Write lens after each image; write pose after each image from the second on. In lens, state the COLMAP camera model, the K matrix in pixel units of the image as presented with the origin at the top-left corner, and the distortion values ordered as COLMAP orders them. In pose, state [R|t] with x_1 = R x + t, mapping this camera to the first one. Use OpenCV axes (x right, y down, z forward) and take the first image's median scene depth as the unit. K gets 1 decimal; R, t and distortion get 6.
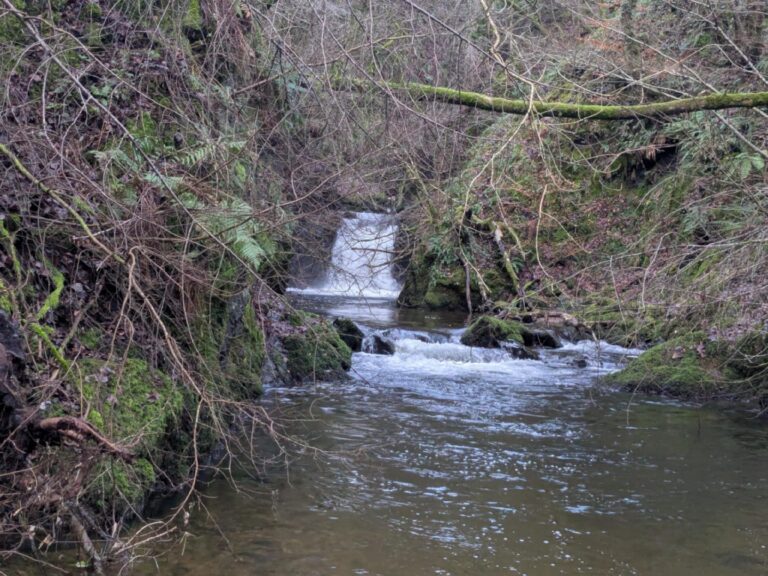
lens RADIAL K [[1315.3, 0, 359.0], [0, 1315.3, 288.2], [0, 0, 1]] dist [0.141884, -0.081393]
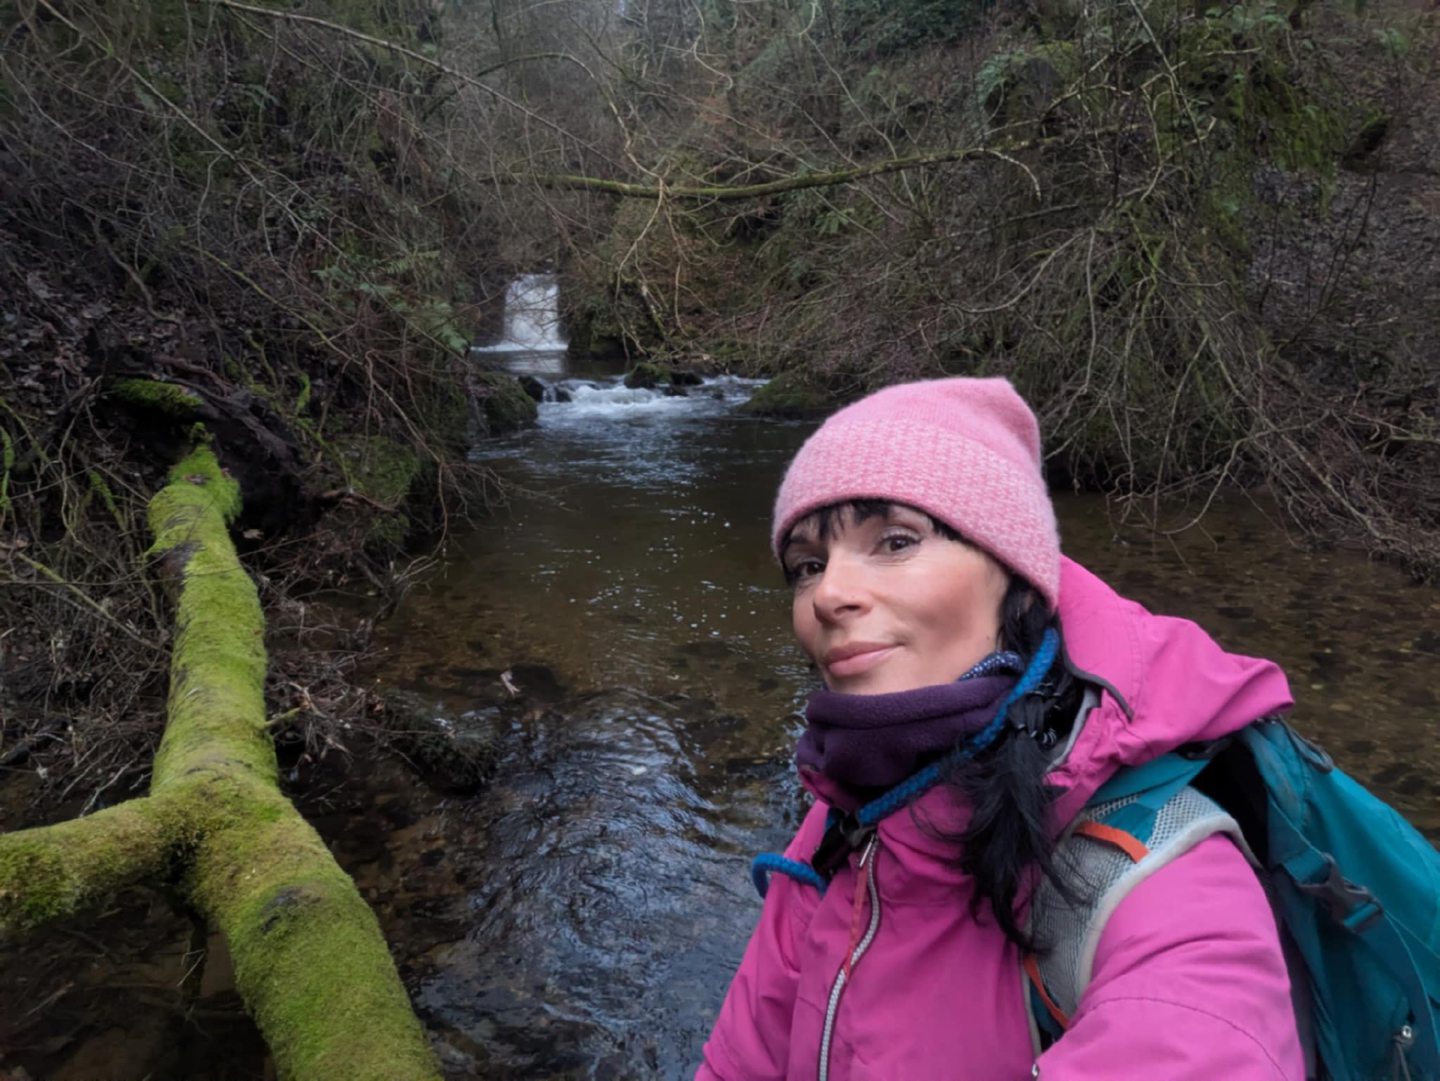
lens RADIAL K [[2466.1, 0, 673.2], [0, 2466.1, 540.9], [0, 0, 1]] dist [0.141884, -0.081393]
pose [[0.987080, -0.118649, 0.107679, -0.146058], [0.093440, 0.972203, 0.214688, -0.315951], [-0.130159, -0.201853, 0.970729, -1.309529]]
